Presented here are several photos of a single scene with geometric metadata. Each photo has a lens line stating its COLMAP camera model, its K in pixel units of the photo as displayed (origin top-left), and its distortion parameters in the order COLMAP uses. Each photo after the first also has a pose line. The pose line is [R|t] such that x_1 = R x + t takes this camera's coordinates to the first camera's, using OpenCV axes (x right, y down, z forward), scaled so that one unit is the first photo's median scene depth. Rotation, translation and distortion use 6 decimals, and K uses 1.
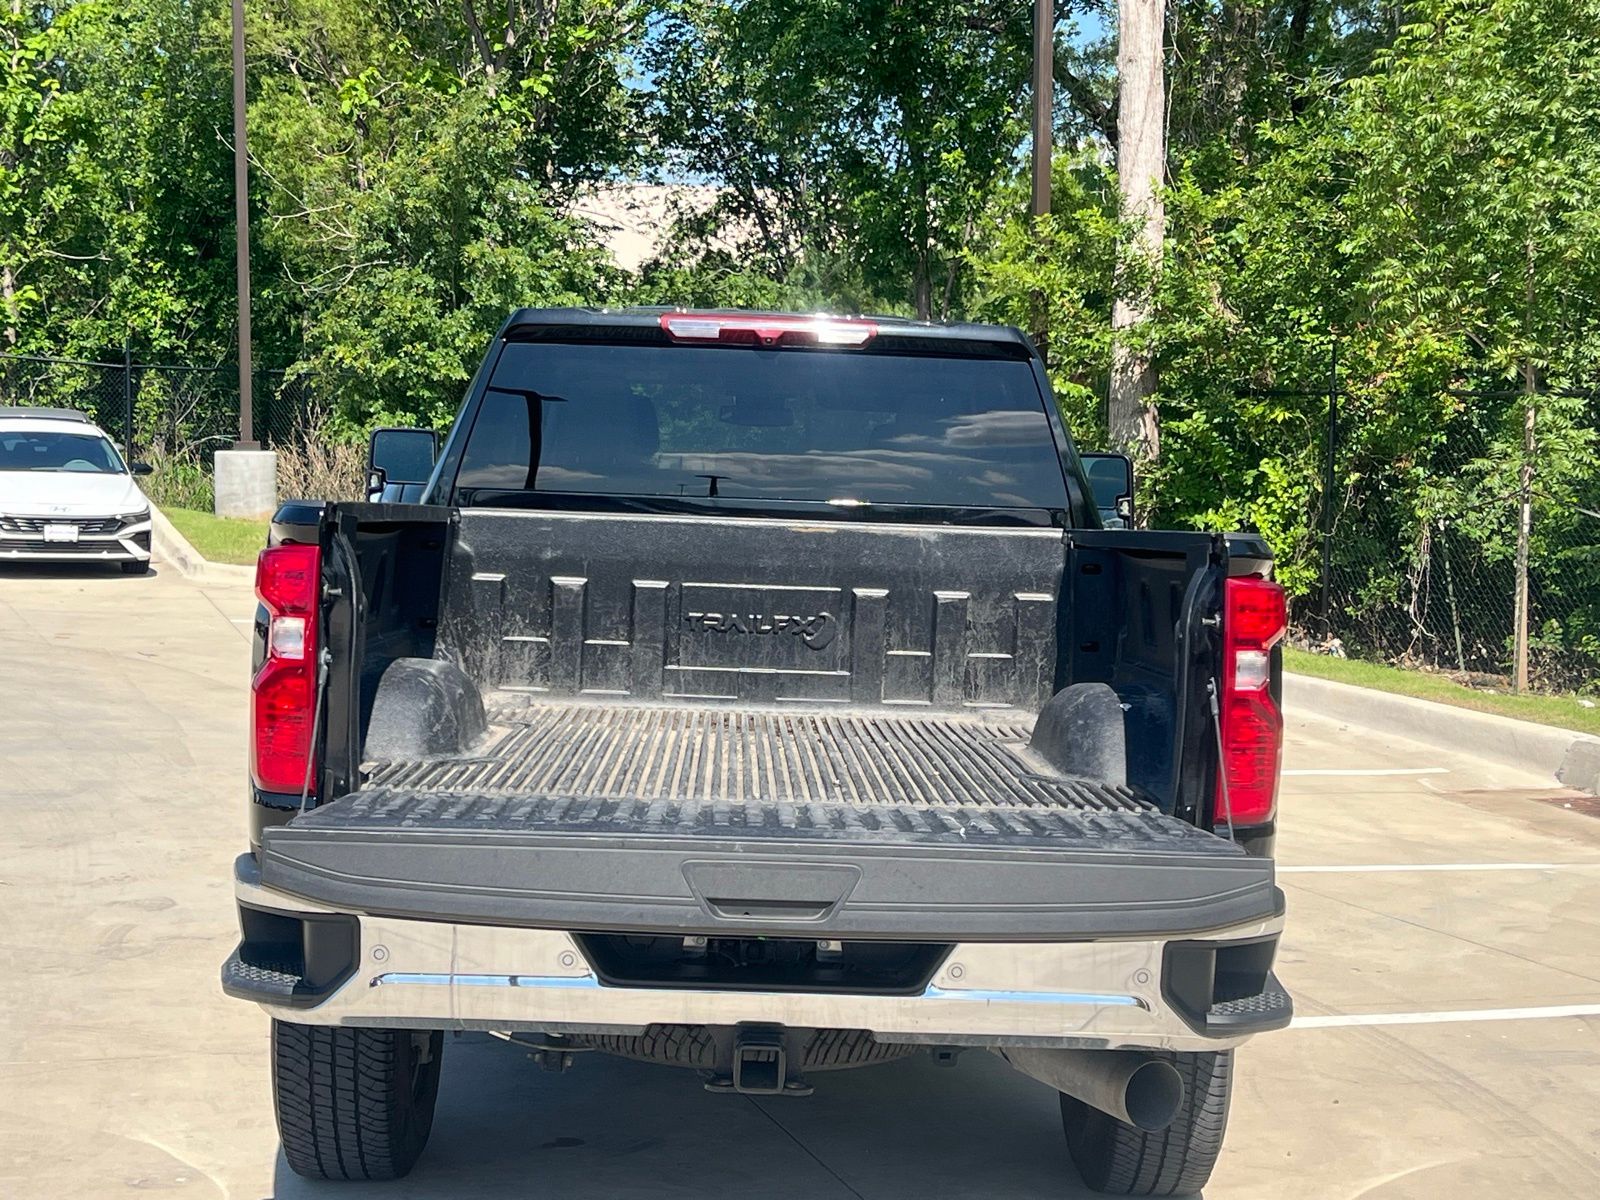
lens RADIAL K [[2423.1, 0, 804.1], [0, 2423.1, 619.3], [0, 0, 1]] dist [0.266060, -0.967391]
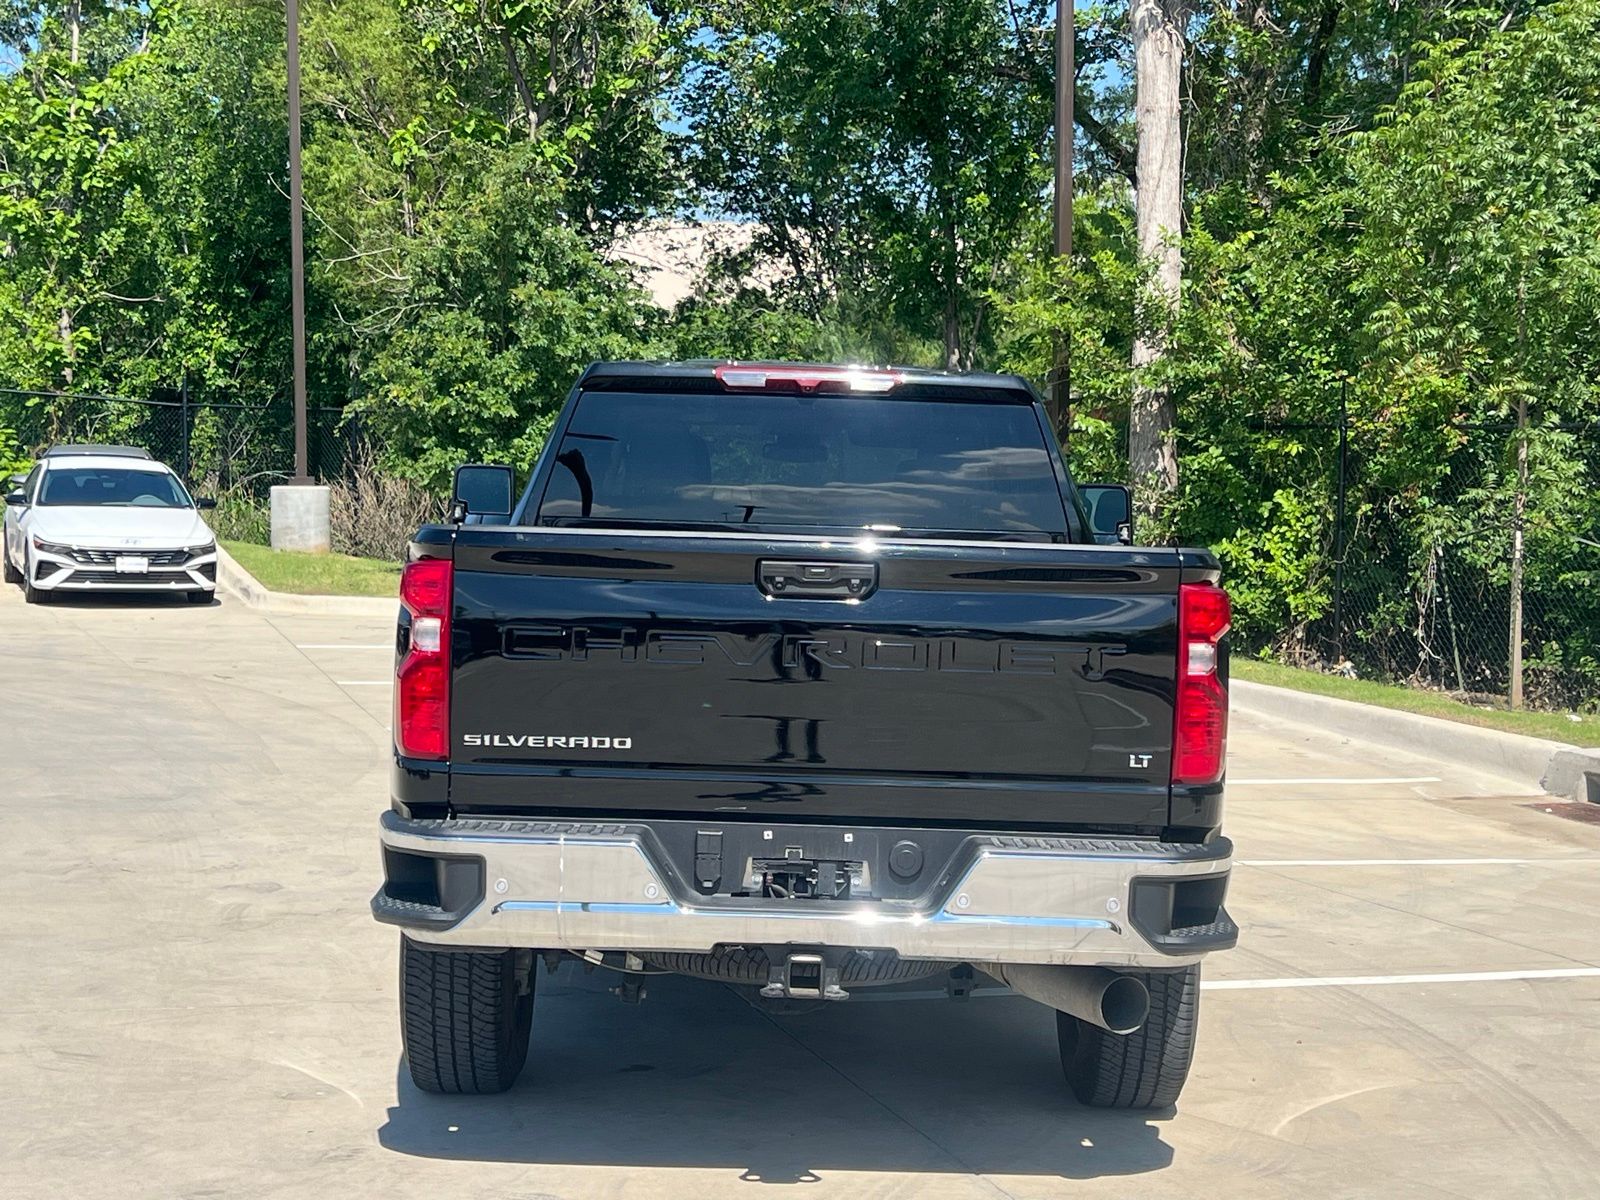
lens RADIAL K [[2415.8, 0, 800.0], [0, 2415.8, 600.0], [0, 0, 1]] dist [0.248873, -0.974907]
pose [[0.999876, -0.002842, -0.015499, -0.000189], [0.002515, 0.999774, -0.021091, 0.002896], [0.015555, 0.021049, 0.999657, -0.041140]]
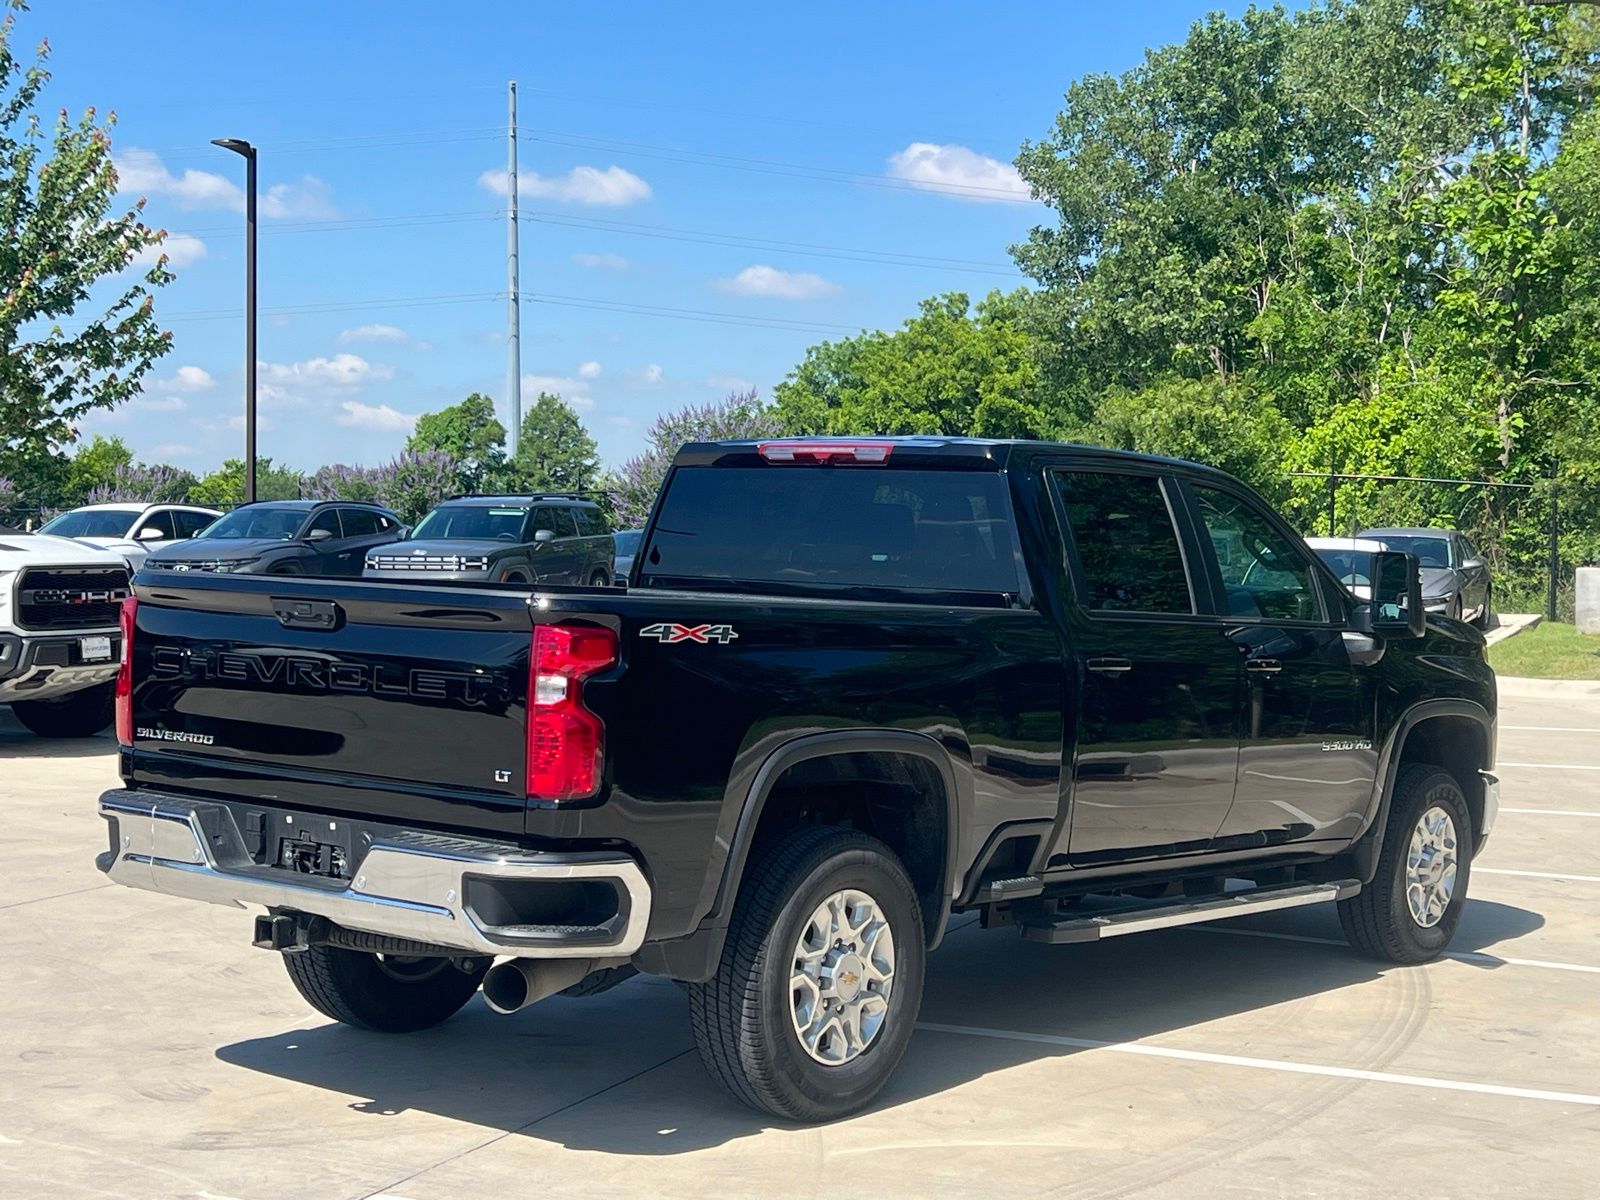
lens RADIAL K [[2415.8, 0, 800.0], [0, 2415.8, 600.0], [0, 0, 1]] dist [0.248873, -0.974907]
pose [[0.785283, 0.013041, -0.619000, 0.203193], [-0.048683, 0.997983, -0.040735, 0.003277], [0.617221, 0.062123, 0.784334, -0.003628]]
